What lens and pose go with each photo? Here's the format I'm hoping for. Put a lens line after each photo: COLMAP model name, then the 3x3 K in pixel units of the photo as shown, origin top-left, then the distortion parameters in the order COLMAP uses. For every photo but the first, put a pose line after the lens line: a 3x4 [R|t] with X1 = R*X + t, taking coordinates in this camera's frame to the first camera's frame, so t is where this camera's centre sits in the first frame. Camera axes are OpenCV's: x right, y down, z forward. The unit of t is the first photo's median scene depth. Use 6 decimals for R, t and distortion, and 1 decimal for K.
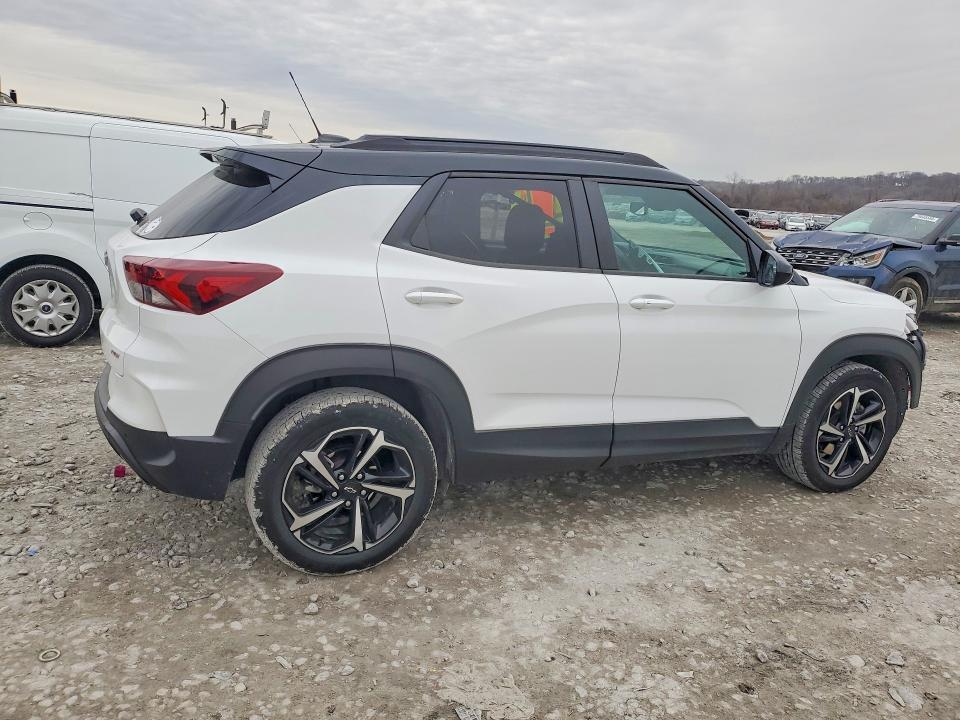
lens RADIAL K [[739.4, 0, 476.7], [0, 739.4, 367.5], [0, 0, 1]] dist [0.028346, -0.012514]
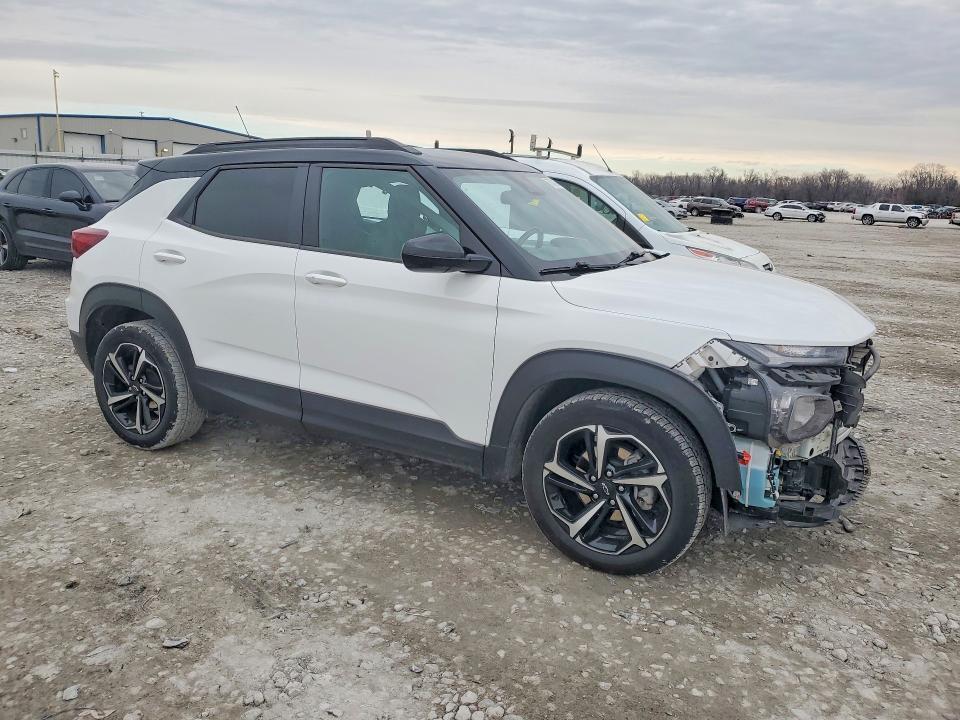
lens RADIAL K [[739.4, 0, 479.5], [0, 739.4, 352.2], [0, 0, 1]] dist [0.028346, -0.012514]
pose [[0.602519, 0.125953, -0.788103, 1.335603], [-0.175076, 0.984276, 0.023456, -0.053823], [0.778665, 0.123845, 0.615096, 0.606459]]
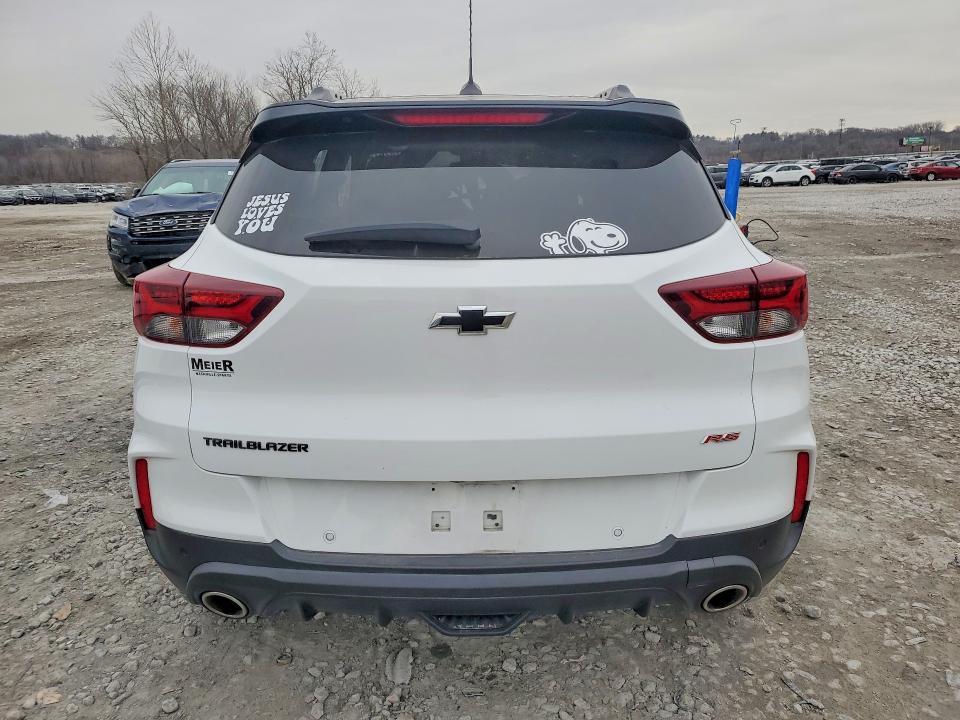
lens RADIAL K [[739.4, 0, 479.6], [0, 739.4, 358.1], [0, 0, 1]] dist [0.028346, -0.012514]
pose [[0.403186, -0.286212, 0.869209, -1.007931], [0.255390, 0.947286, 0.193458, -0.234353], [-0.878759, 0.143988, 0.455028, 0.822231]]
